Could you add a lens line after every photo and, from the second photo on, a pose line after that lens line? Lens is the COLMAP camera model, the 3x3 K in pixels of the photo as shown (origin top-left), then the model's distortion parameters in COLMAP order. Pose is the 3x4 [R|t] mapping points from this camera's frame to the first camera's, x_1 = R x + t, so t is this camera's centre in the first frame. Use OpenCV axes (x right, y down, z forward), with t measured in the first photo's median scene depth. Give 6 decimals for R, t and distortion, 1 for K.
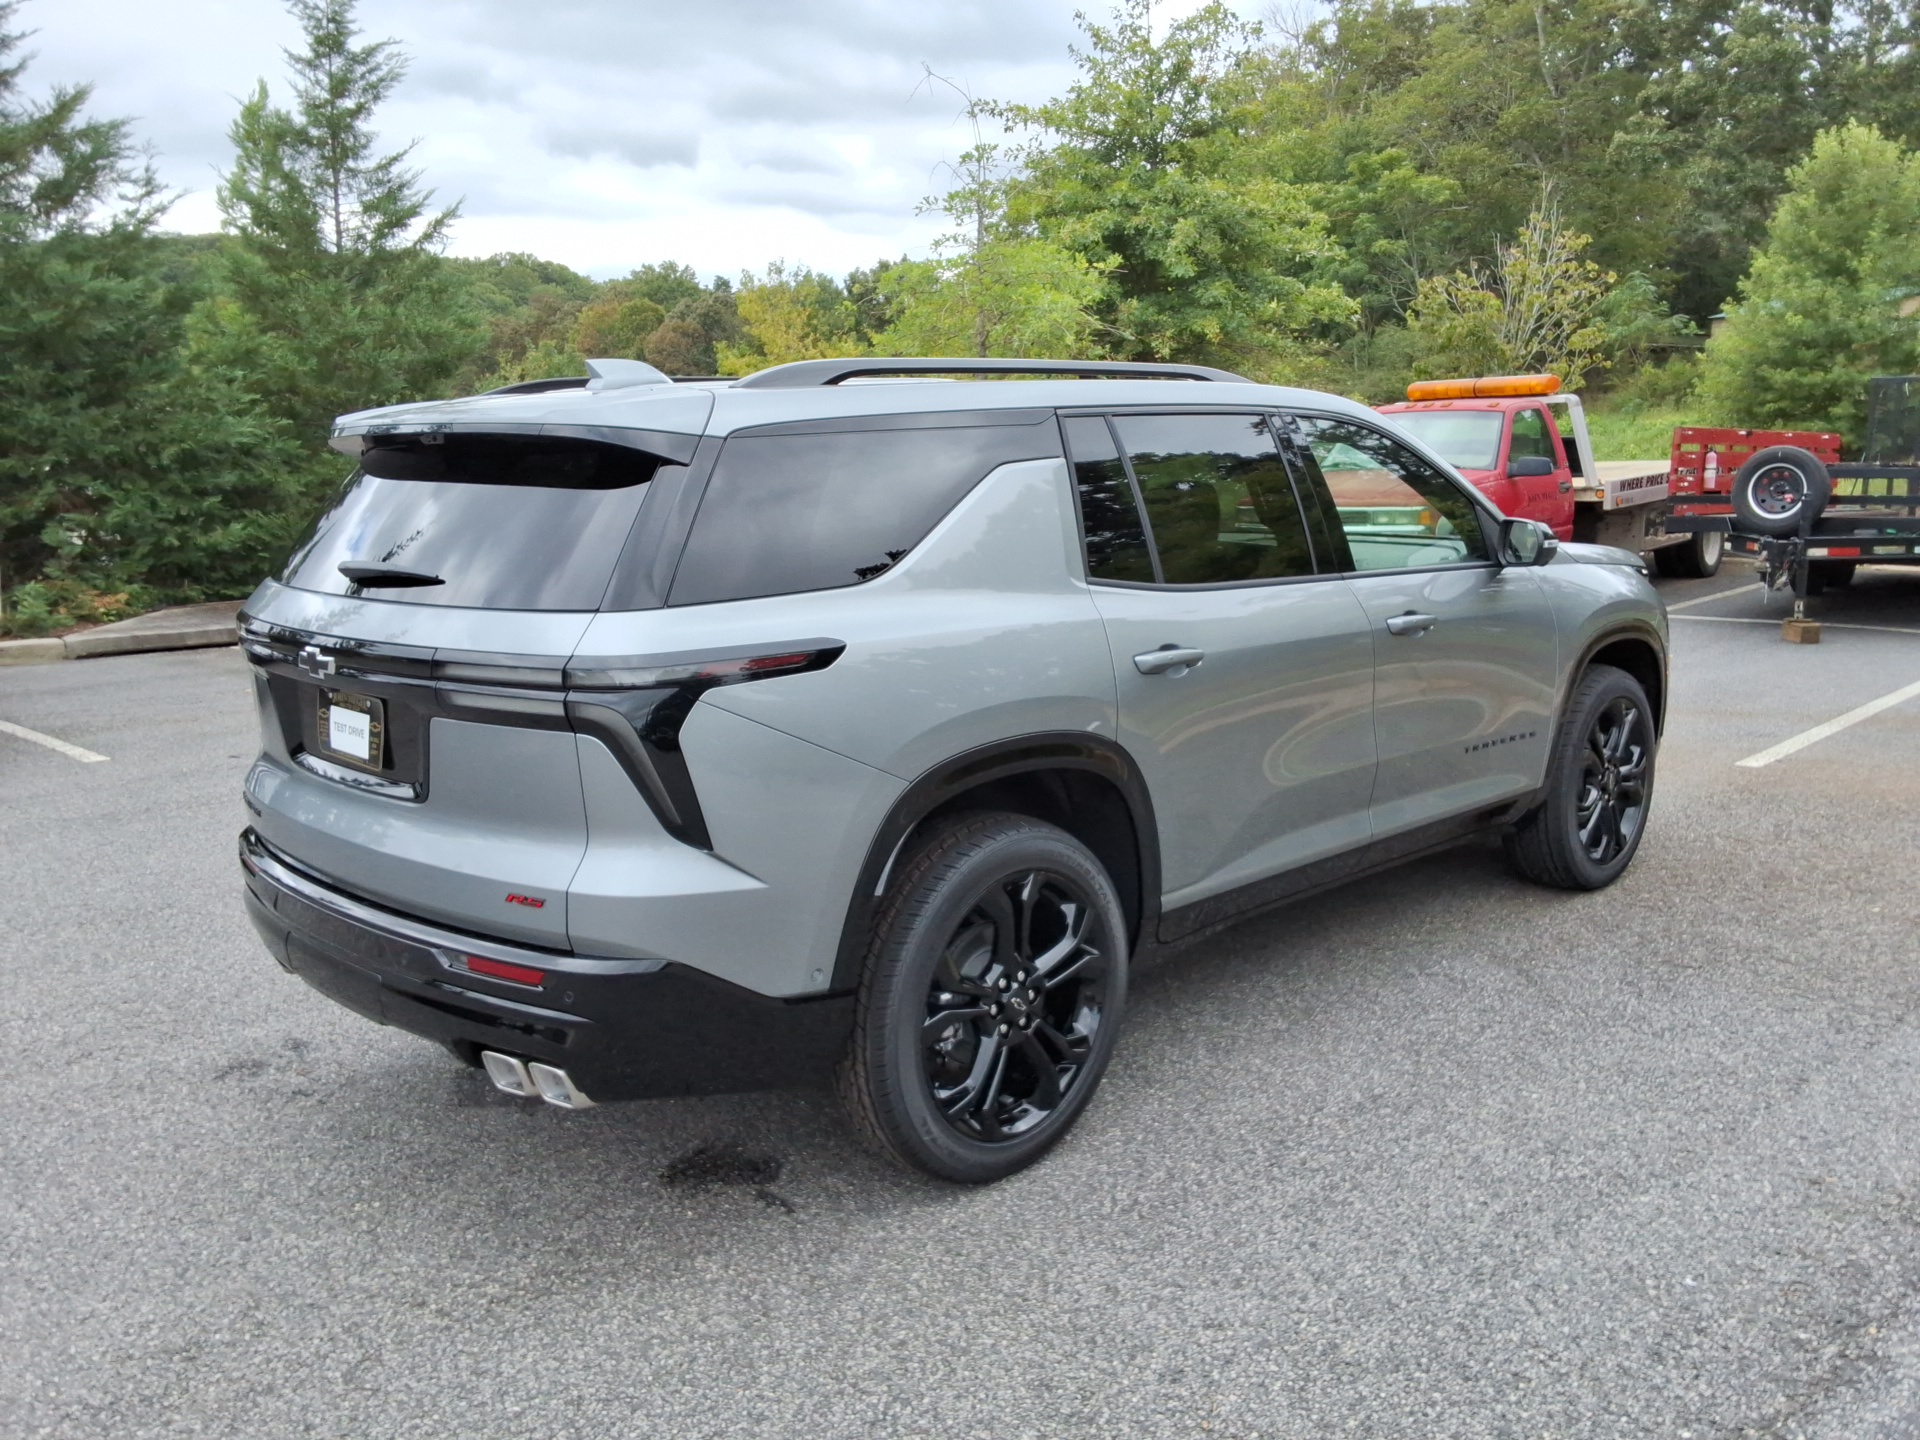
lens RADIAL K [[1550.6, 0, 967.0], [0, 1550.6, 714.1], [0, 0, 1]] dist [0.113497, -0.166736]
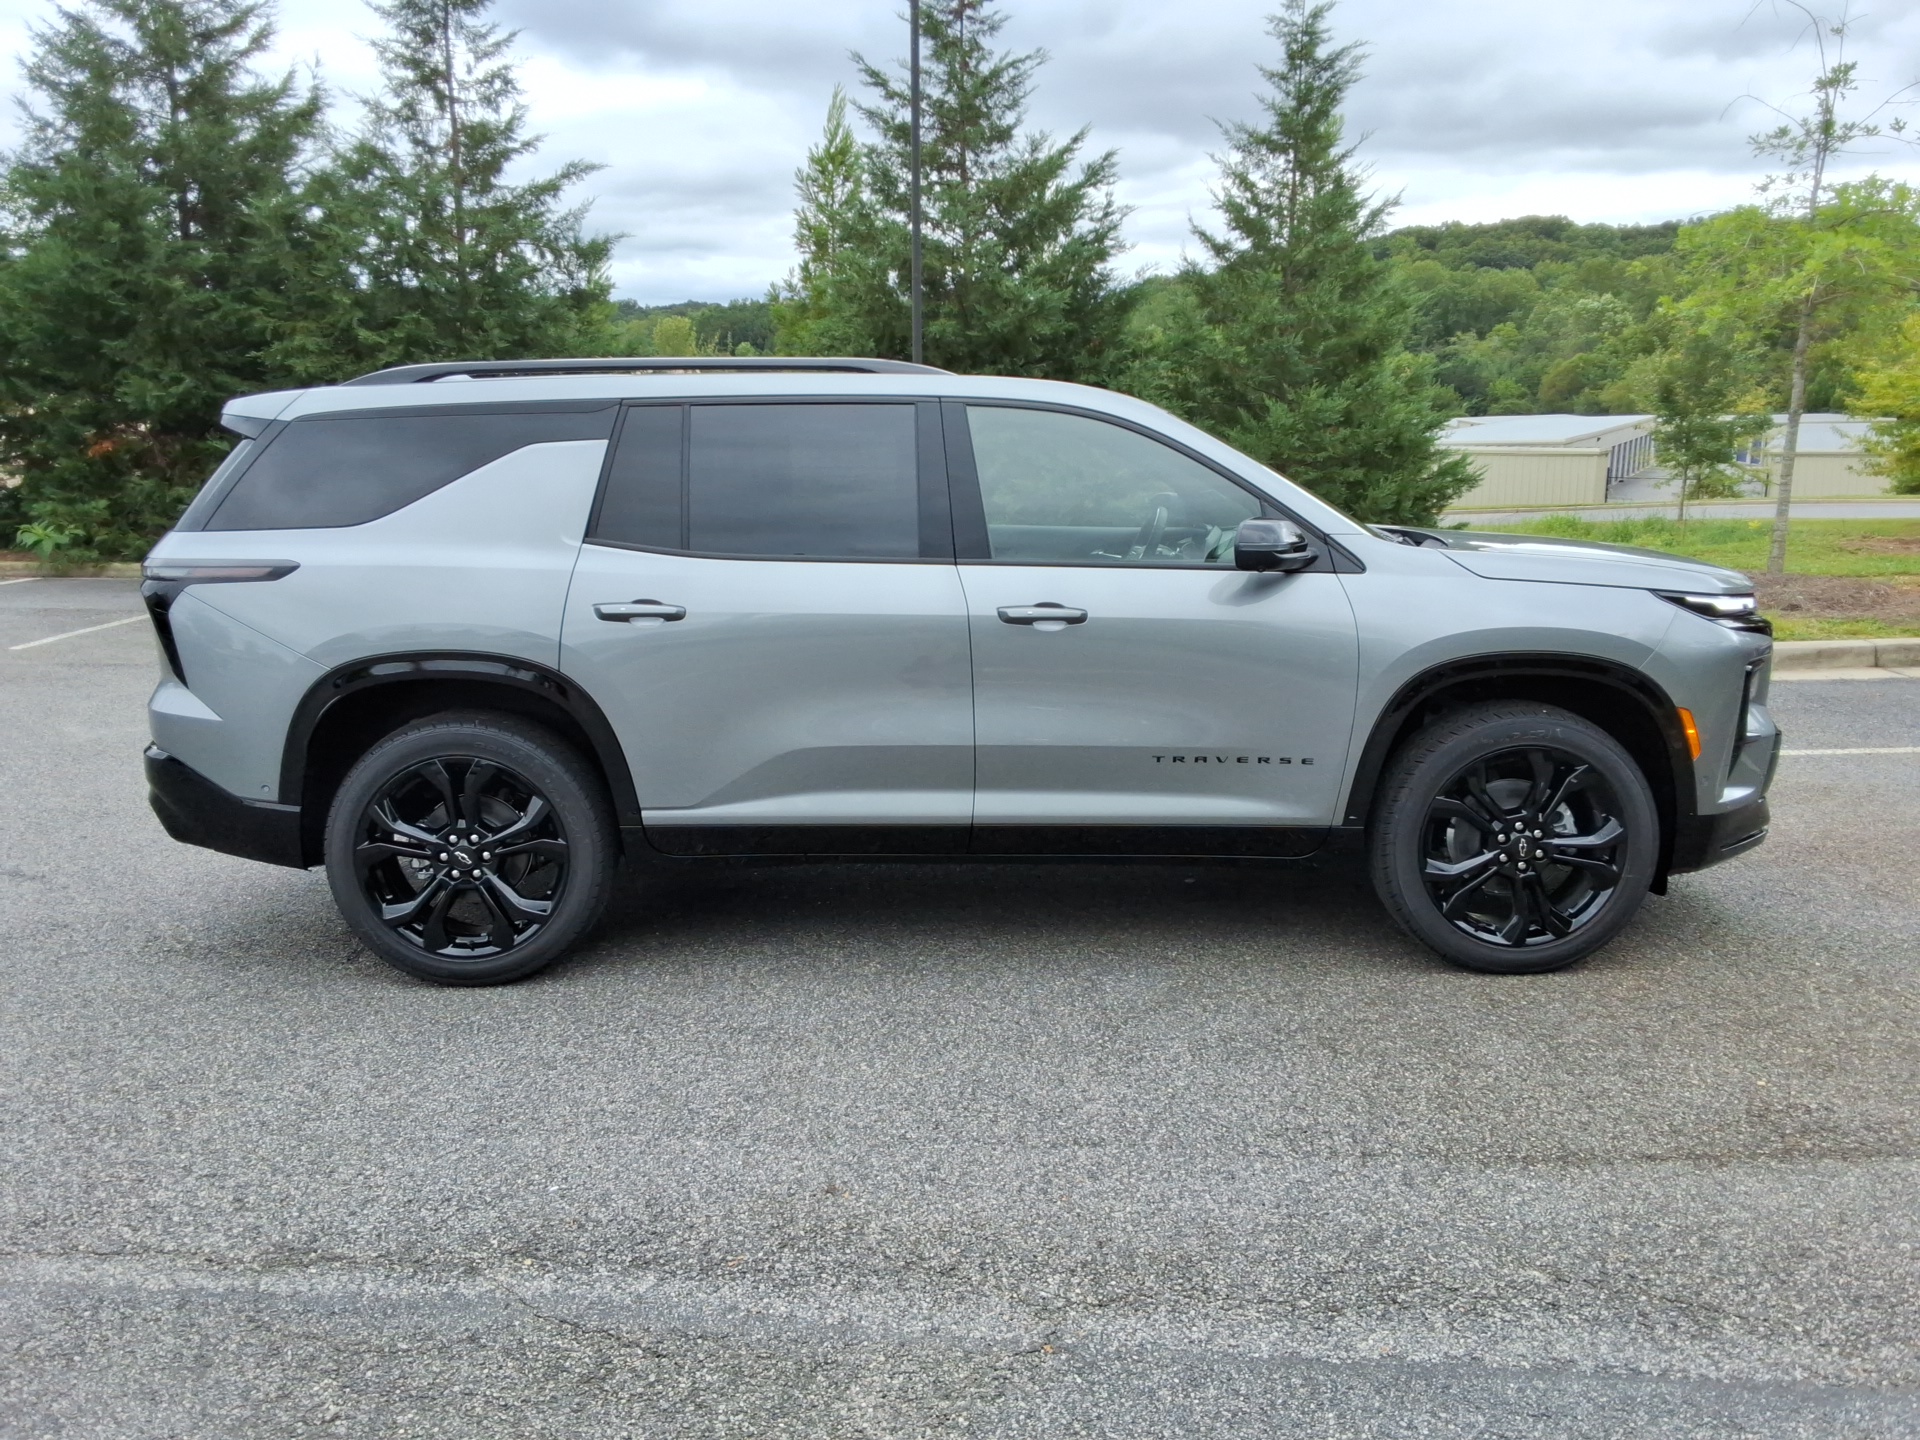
lens RADIAL K [[1550.6, 0, 967.0], [0, 1550.6, 714.1], [0, 0, 1]] dist [0.113497, -0.166736]
pose [[0.711020, 0.137286, -0.689640, 0.281373], [-0.127034, 0.989697, 0.066046, -0.016921], [0.691601, 0.040648, 0.721135, 0.078601]]
